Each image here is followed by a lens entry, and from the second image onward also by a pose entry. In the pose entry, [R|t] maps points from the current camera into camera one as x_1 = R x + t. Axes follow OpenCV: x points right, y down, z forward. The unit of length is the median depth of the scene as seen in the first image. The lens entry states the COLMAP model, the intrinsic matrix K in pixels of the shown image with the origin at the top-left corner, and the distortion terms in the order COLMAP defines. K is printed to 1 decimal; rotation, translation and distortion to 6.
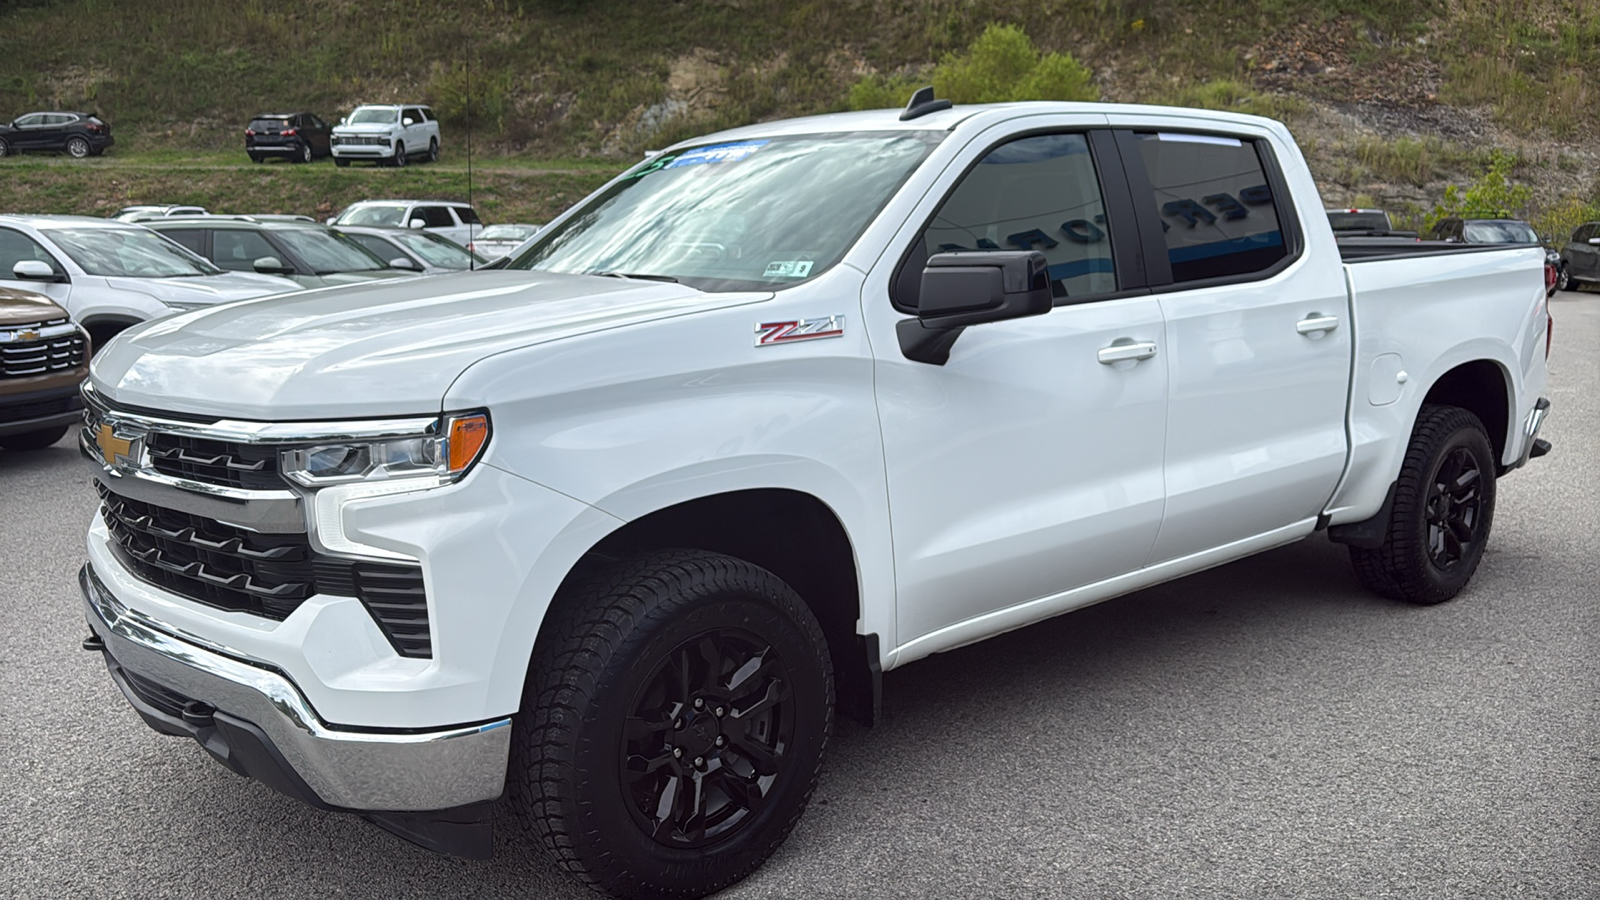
lens RADIAL K [[1361.7, 0, 797.9], [0, 1361.7, 476.1], [0, 0, 1]] dist [0.144234, -0.272096]
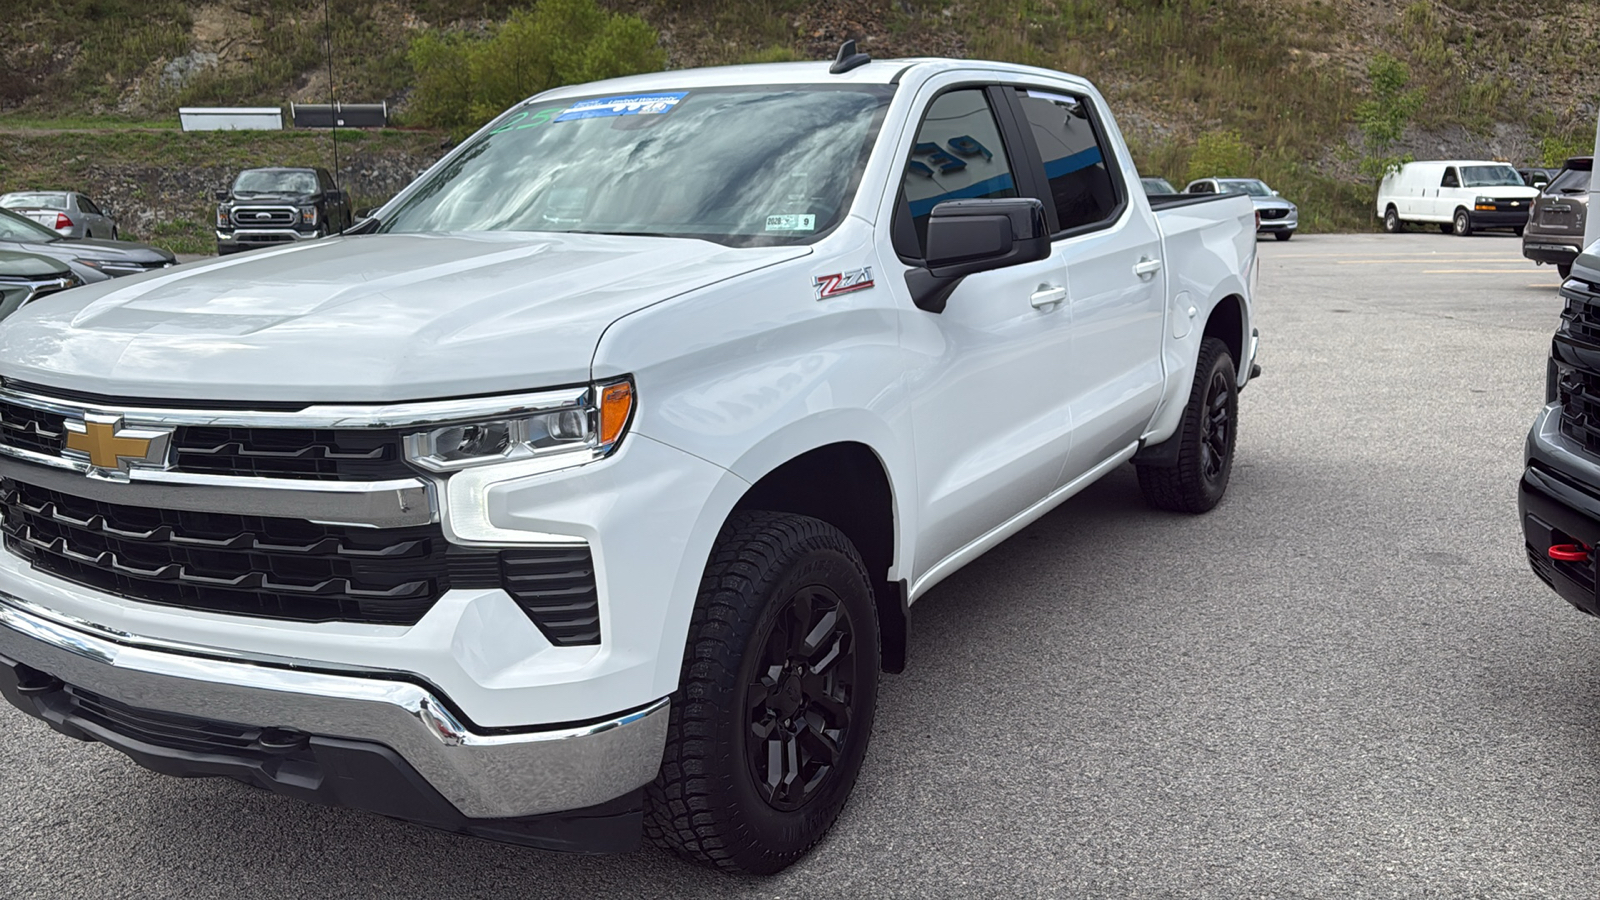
lens RADIAL K [[1363.6, 0, 805.3], [0, 1363.6, 468.2], [0, 0, 1]] dist [0.119637, -0.195002]
pose [[0.946899, -0.078707, 0.311749, -0.193909], [0.072234, 0.996865, 0.032278, -0.003242], [-0.313312, -0.008045, 0.949616, 0.032346]]
